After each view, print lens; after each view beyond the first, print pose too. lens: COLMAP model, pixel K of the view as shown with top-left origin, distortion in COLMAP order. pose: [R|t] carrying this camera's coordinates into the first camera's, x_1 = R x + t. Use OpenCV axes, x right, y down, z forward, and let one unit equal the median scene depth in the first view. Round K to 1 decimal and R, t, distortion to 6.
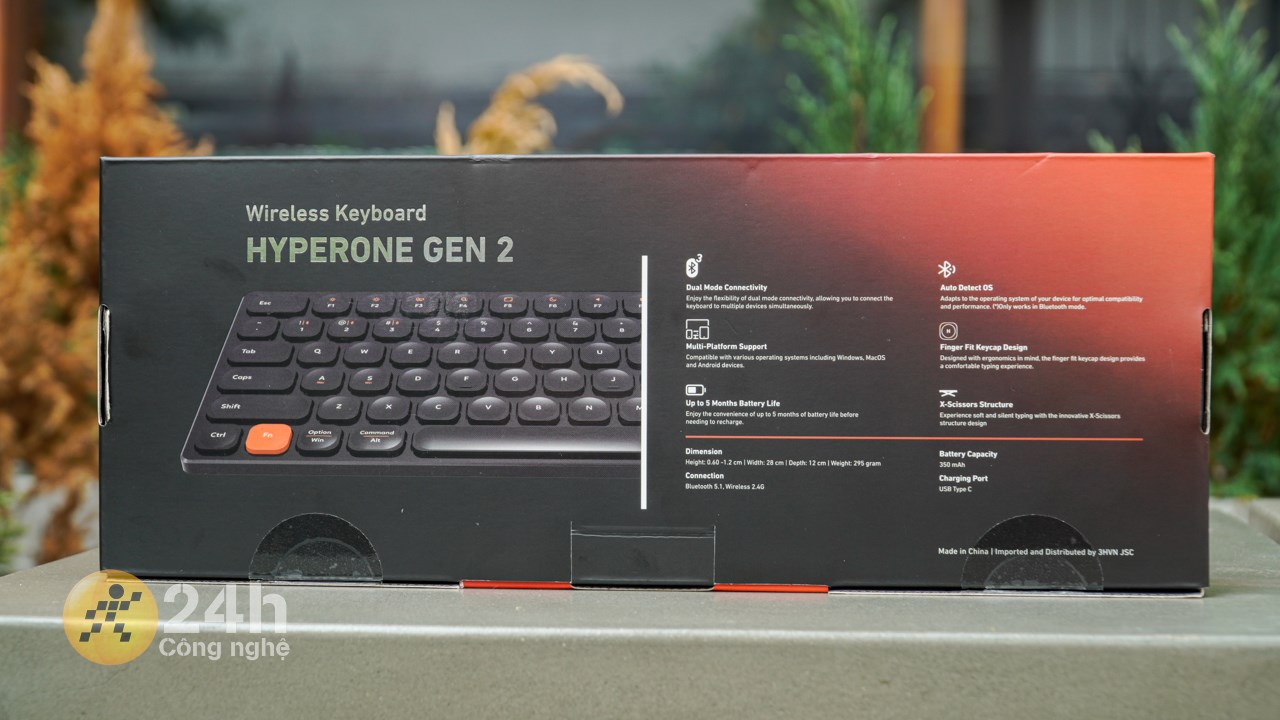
lens RADIAL K [[2331.8, 0, 640.0], [0, 2331.8, 360.0], [0, 0, 1]] dist [0.060120, -0.748928]
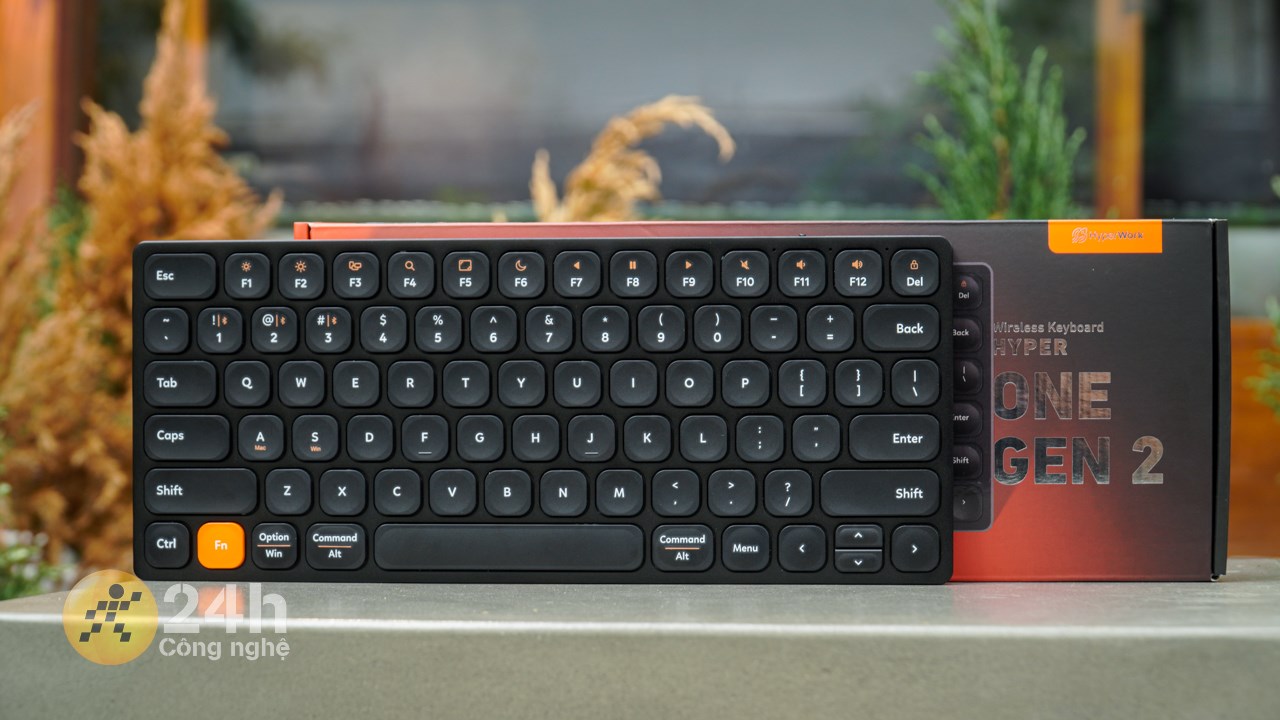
lens RADIAL K [[2864.7, 0, 640.0], [0, 2864.7, 360.0], [0, 0, 1]] dist [-0.063475, 0.135656]
pose [[0.997887, -0.003429, -0.064884, 0.104037], [0.001095, 0.999352, -0.035969, 0.039275], [0.064965, 0.035822, 0.997244, -0.358312]]
